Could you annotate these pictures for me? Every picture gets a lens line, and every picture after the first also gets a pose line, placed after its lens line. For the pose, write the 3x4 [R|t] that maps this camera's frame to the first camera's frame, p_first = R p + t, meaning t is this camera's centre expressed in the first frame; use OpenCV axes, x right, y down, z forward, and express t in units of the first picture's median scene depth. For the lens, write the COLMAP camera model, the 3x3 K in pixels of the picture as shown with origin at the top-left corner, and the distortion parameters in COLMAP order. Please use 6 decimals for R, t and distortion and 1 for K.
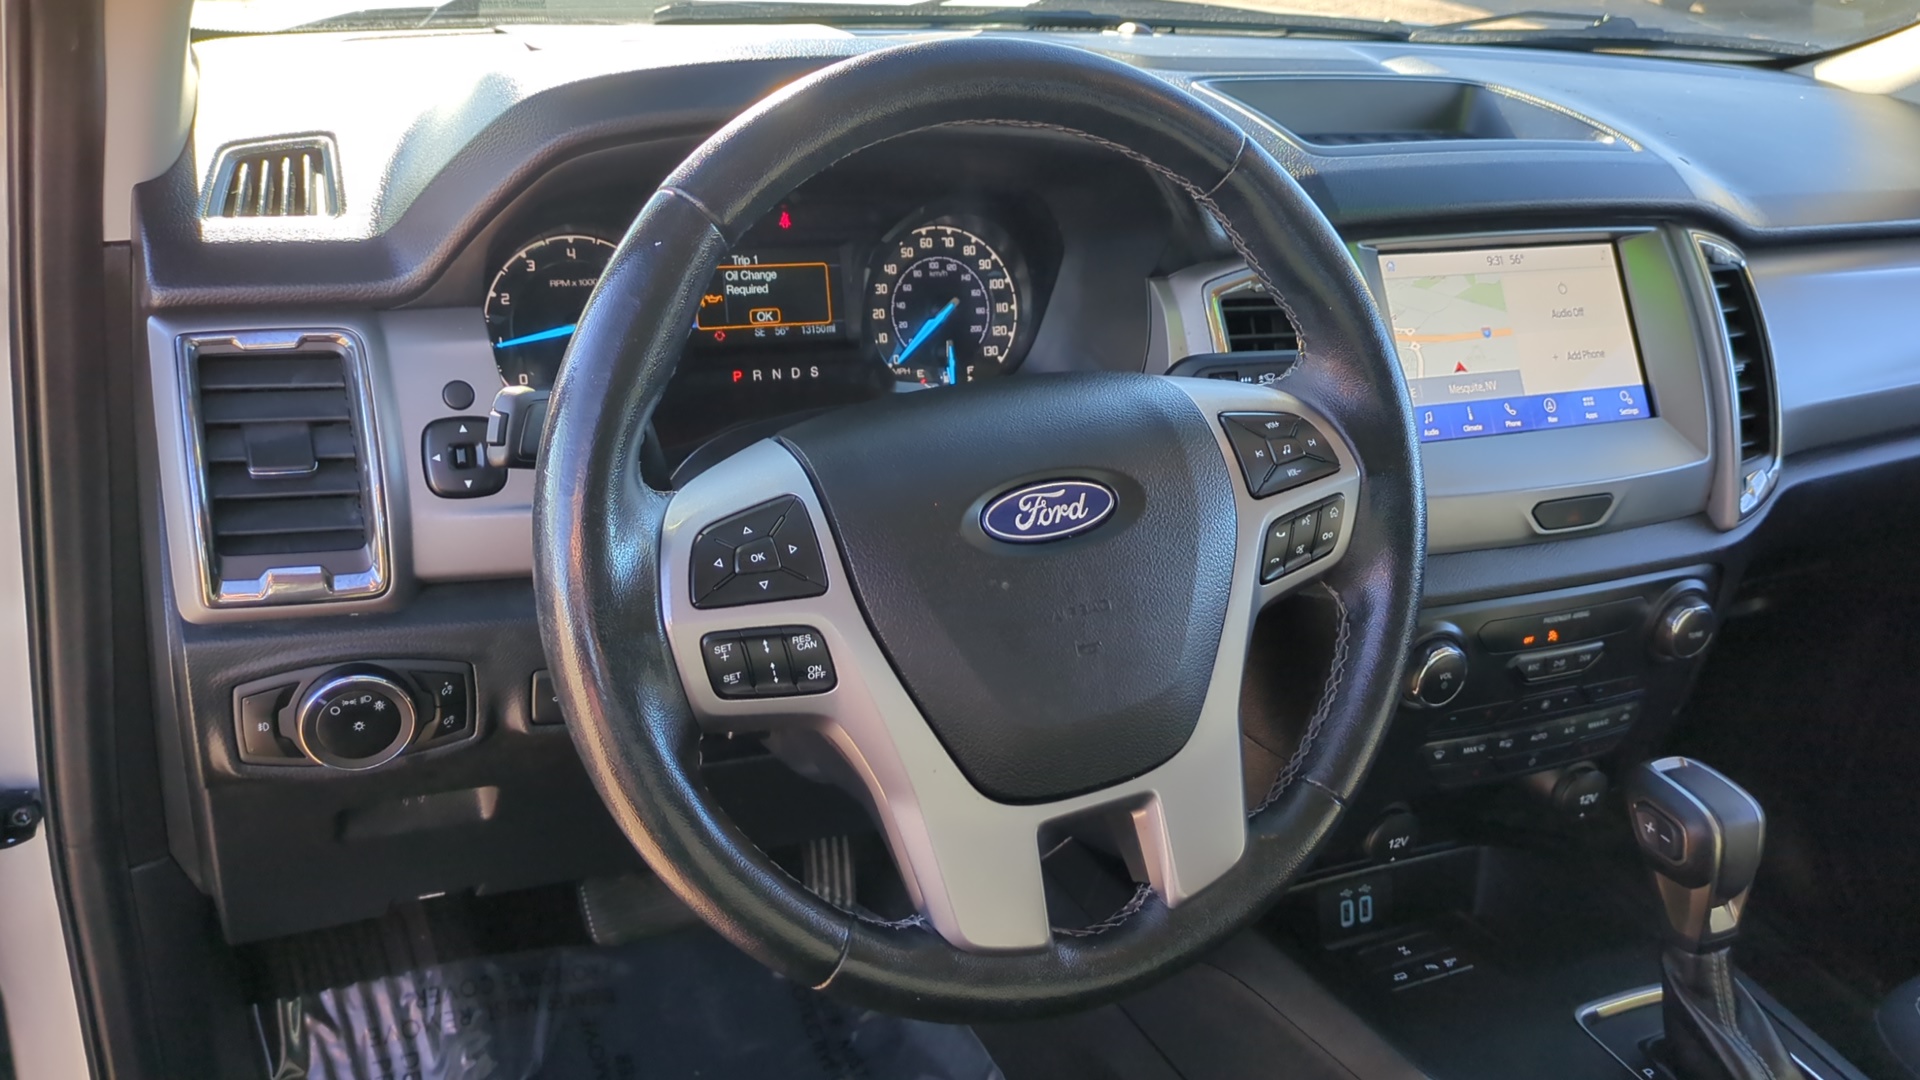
lens RADIAL K [[1645.7, 0, 966.1], [0, 1645.7, 550.2], [0, 0, 1]] dist [0.064327, -0.086623]
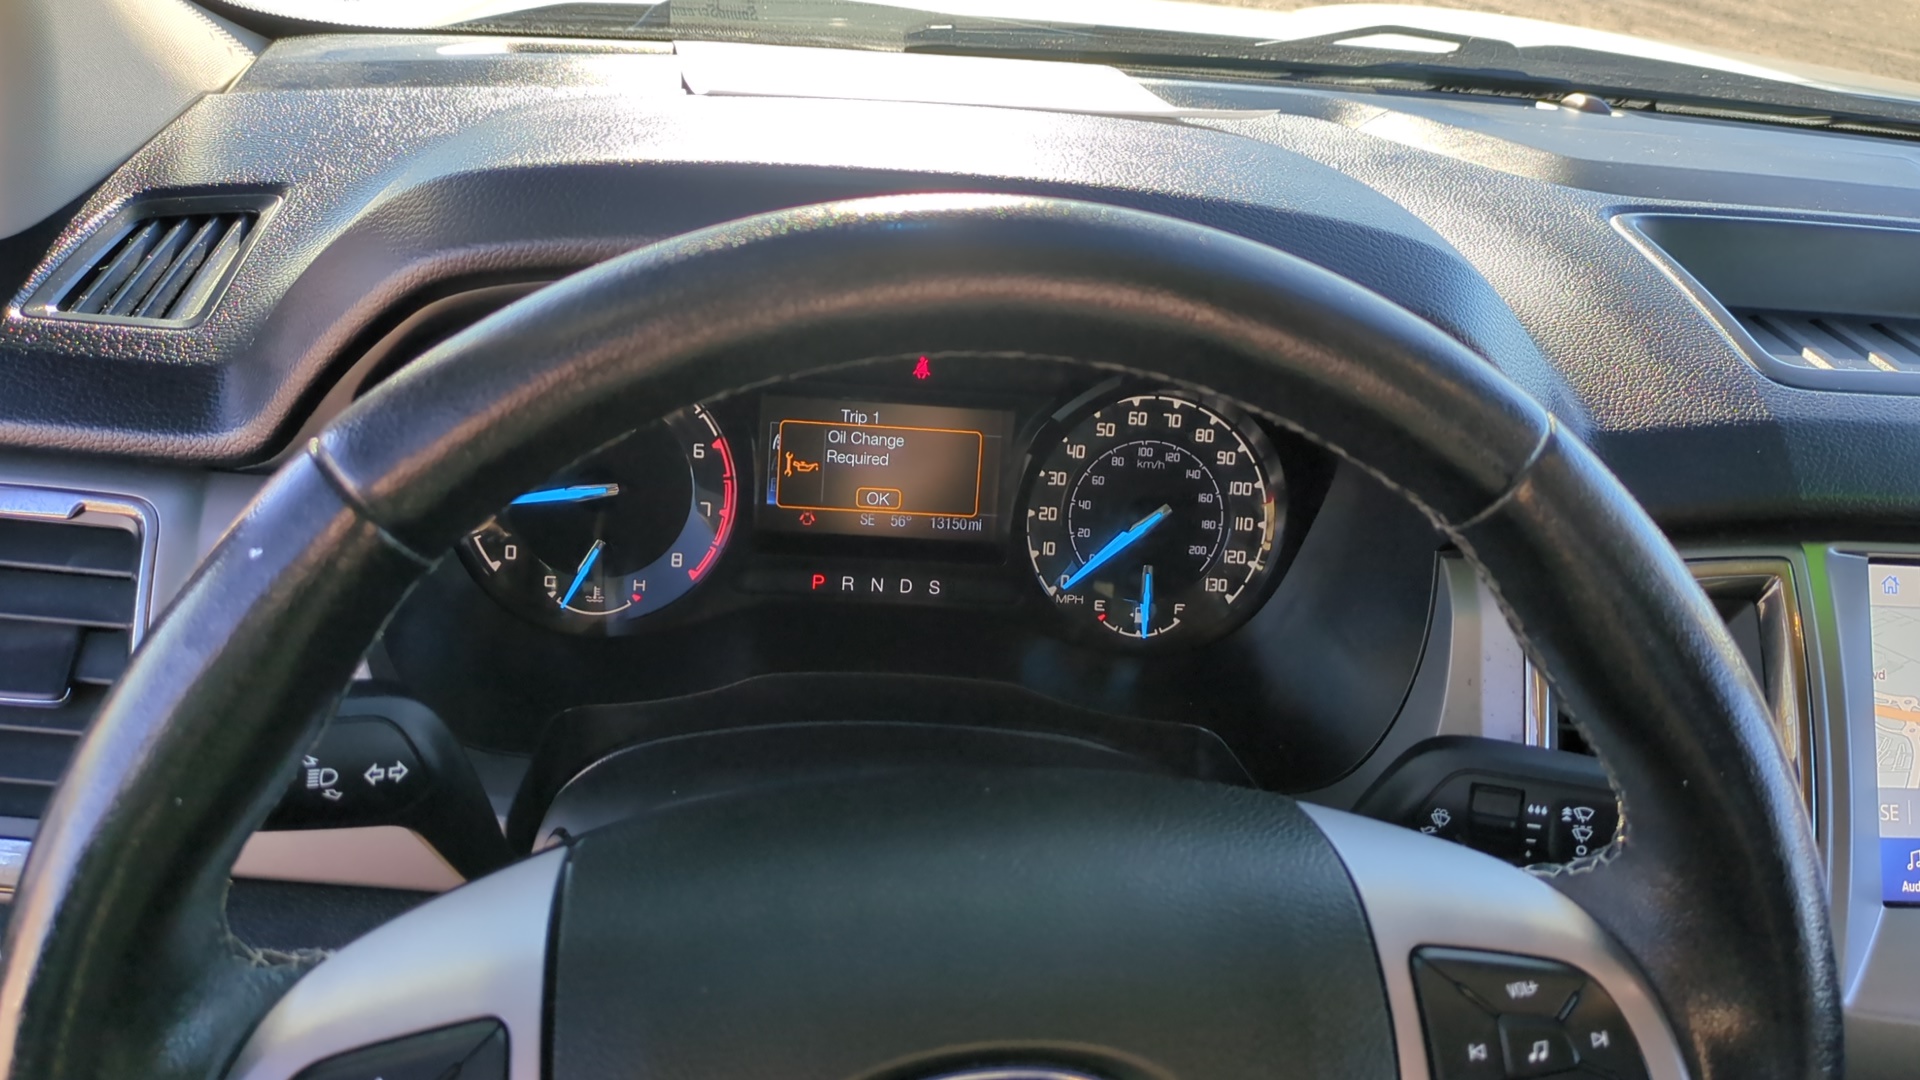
lens RADIAL K [[1645.7, 0, 974.4], [0, 1645.7, 540.6], [0, 0, 1]] dist [0.064327, -0.086623]
pose [[0.948423, 0.162971, -0.271907, 0.106604], [-0.160993, 0.986508, 0.029725, -0.150368], [0.273083, 0.015583, 0.961864, 0.343746]]
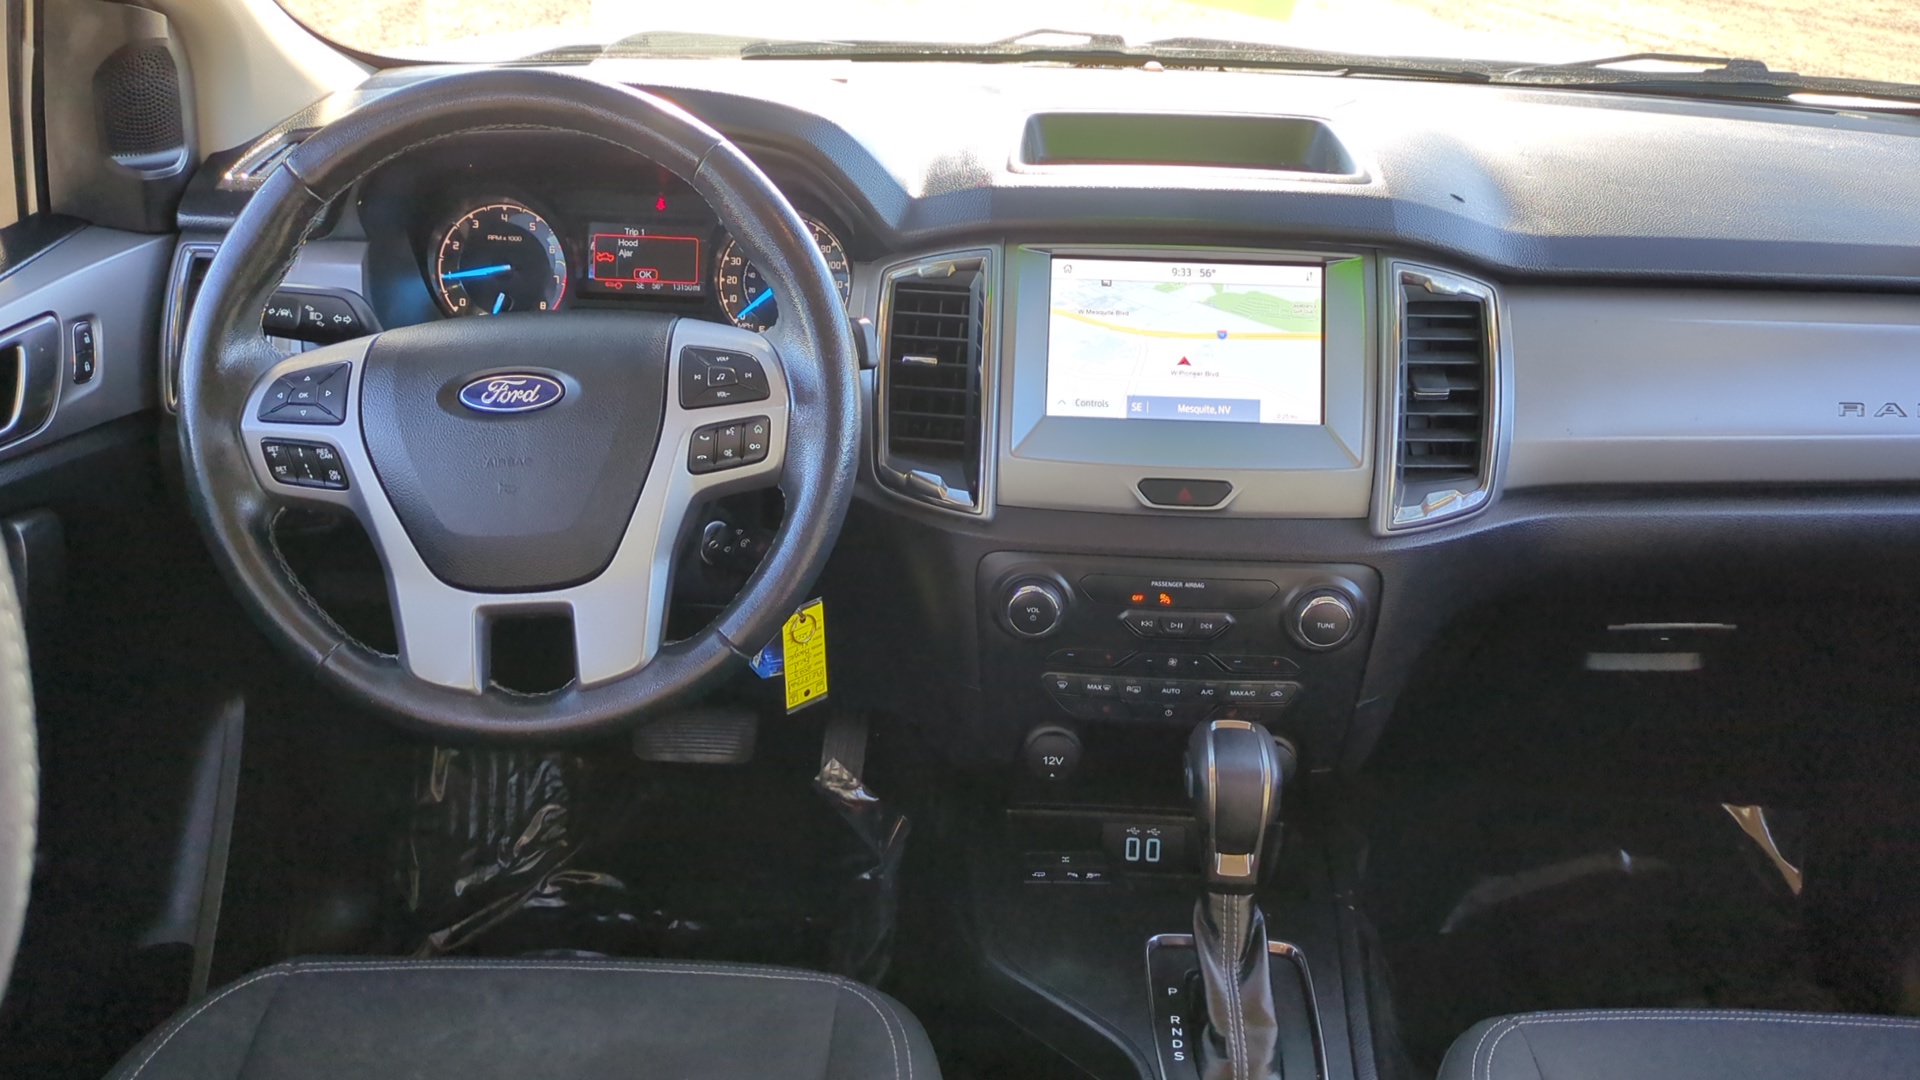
lens RADIAL K [[1645.7, 0, 974.1], [0, 1645.7, 561.0], [0, 0, 1]] dist [0.064327, -0.086623]
pose [[0.888326, 0.142860, -0.436425, 0.732928], [-0.148269, 0.988706, 0.021848, 0.020140], [0.434617, 0.045300, 0.899475, -0.085145]]
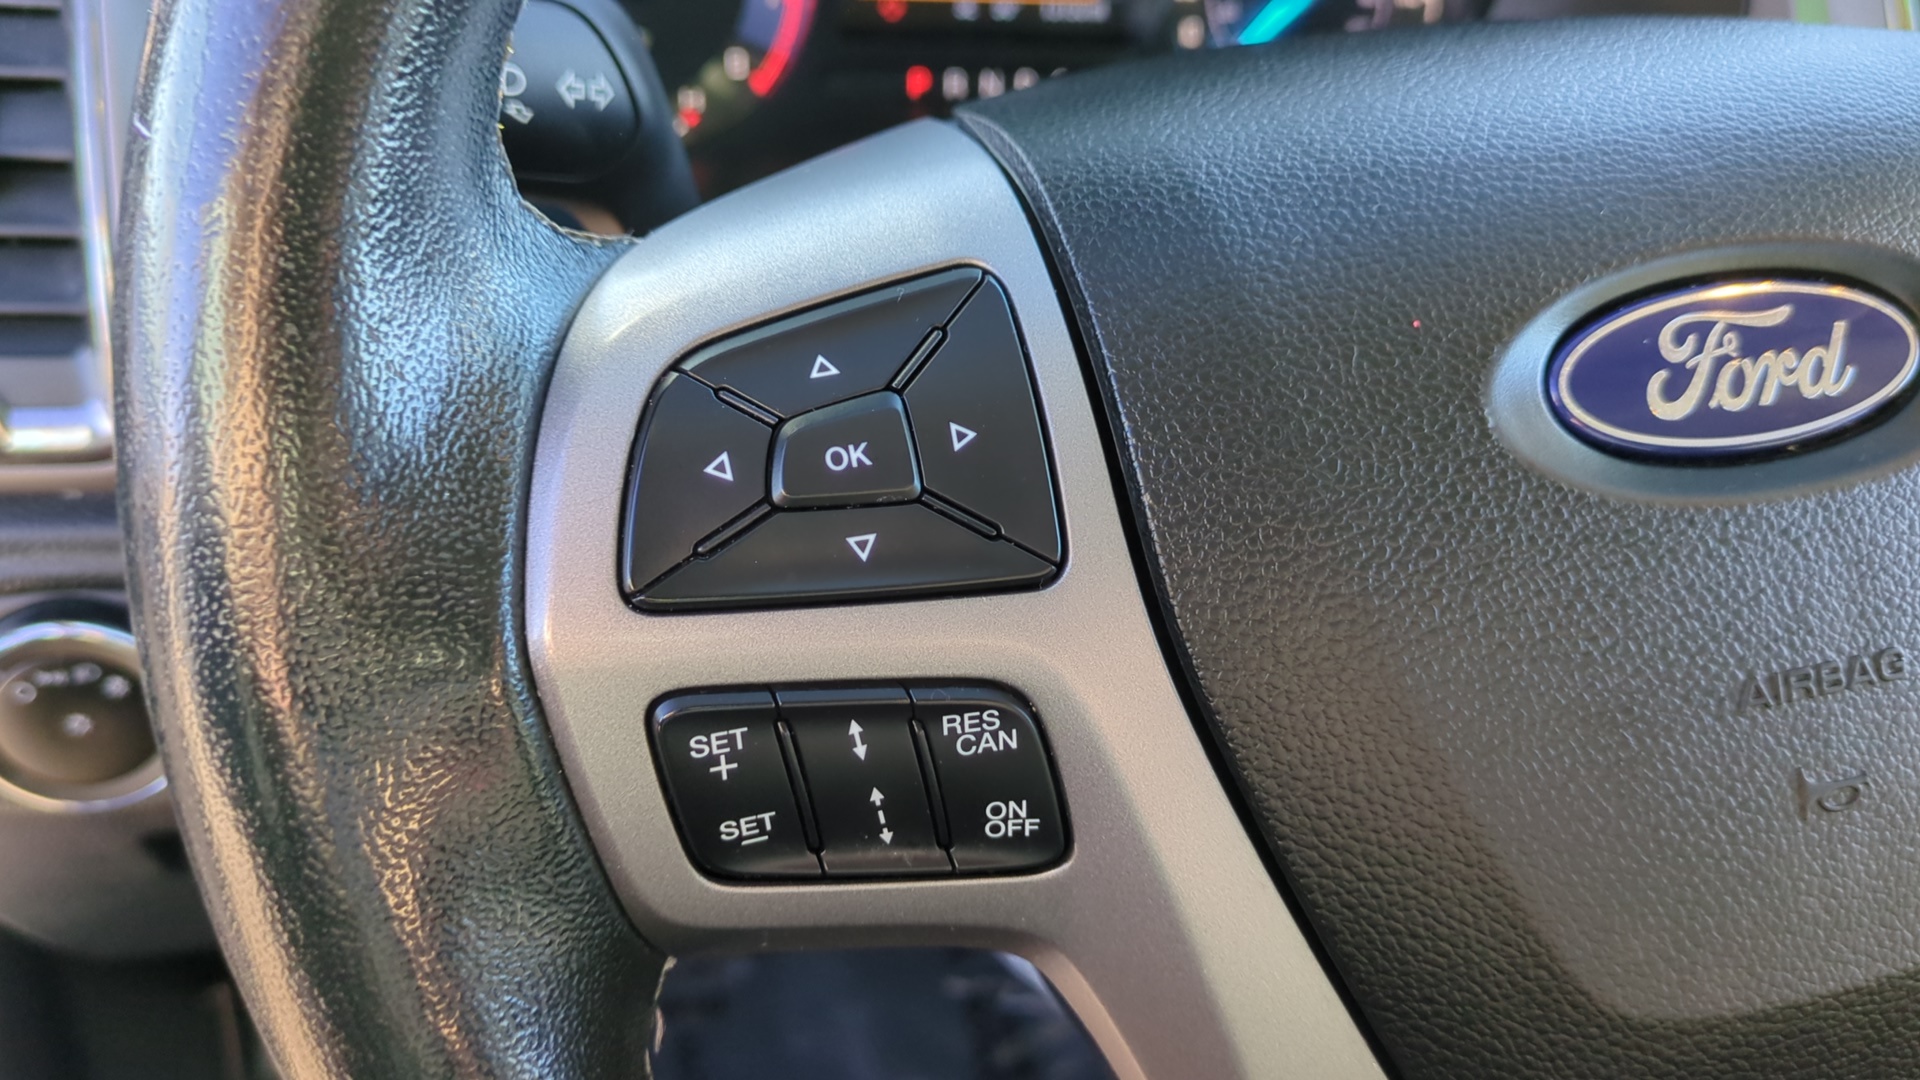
lens RADIAL K [[1645.7, 0, 981.2], [0, 1645.7, 539.1], [0, 0, 1]] dist [0.064327, -0.086623]
pose [[0.989319, 0.076524, -0.124065, -0.039419], [-0.066260, 0.994189, 0.084845, -0.005240], [0.129837, -0.075718, 0.988640, 0.442848]]
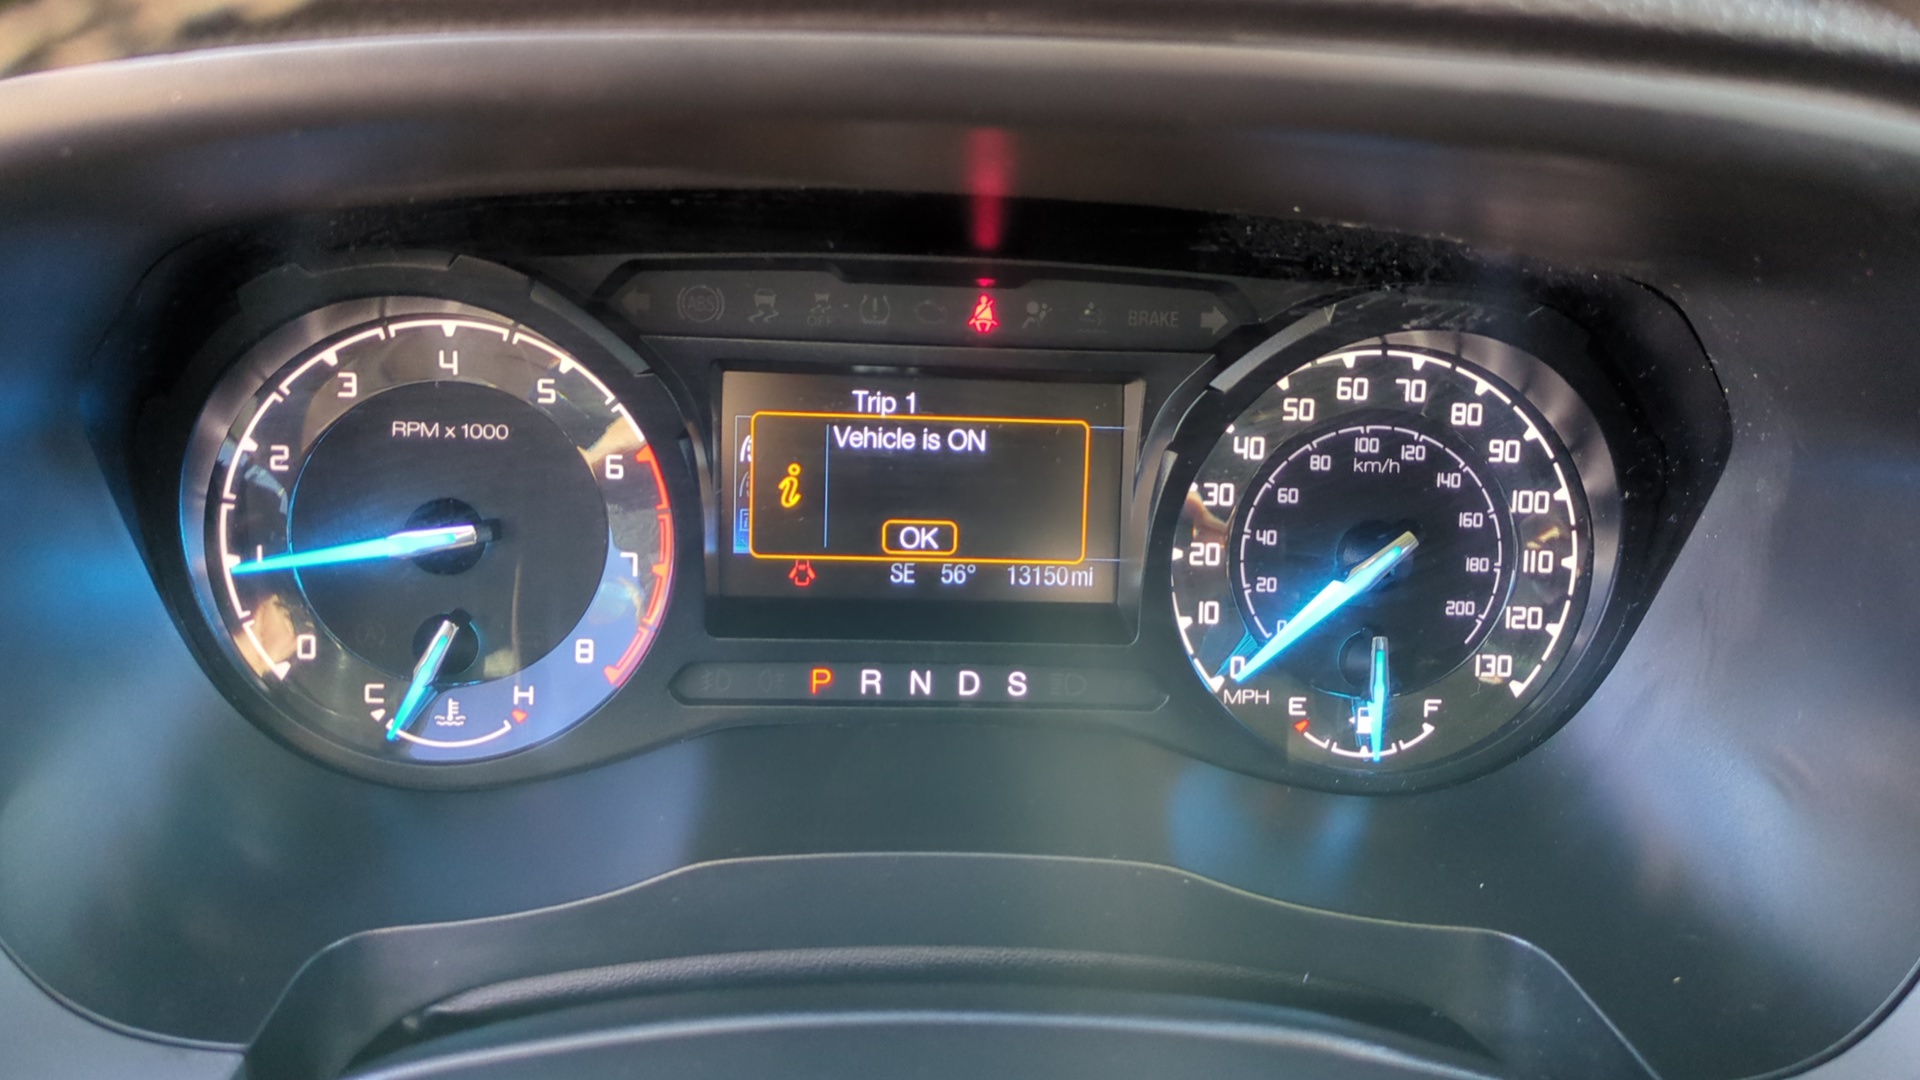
lens RADIAL K [[1645.7, 0, 969.3], [0, 1645.7, 547.8], [0, 0, 1]] dist [0.064327, -0.086623]
pose [[0.933054, 0.124140, -0.337638, 0.029958], [-0.128892, 0.991623, 0.008402, -0.143415], [0.335853, 0.035679, 0.941239, 0.609508]]
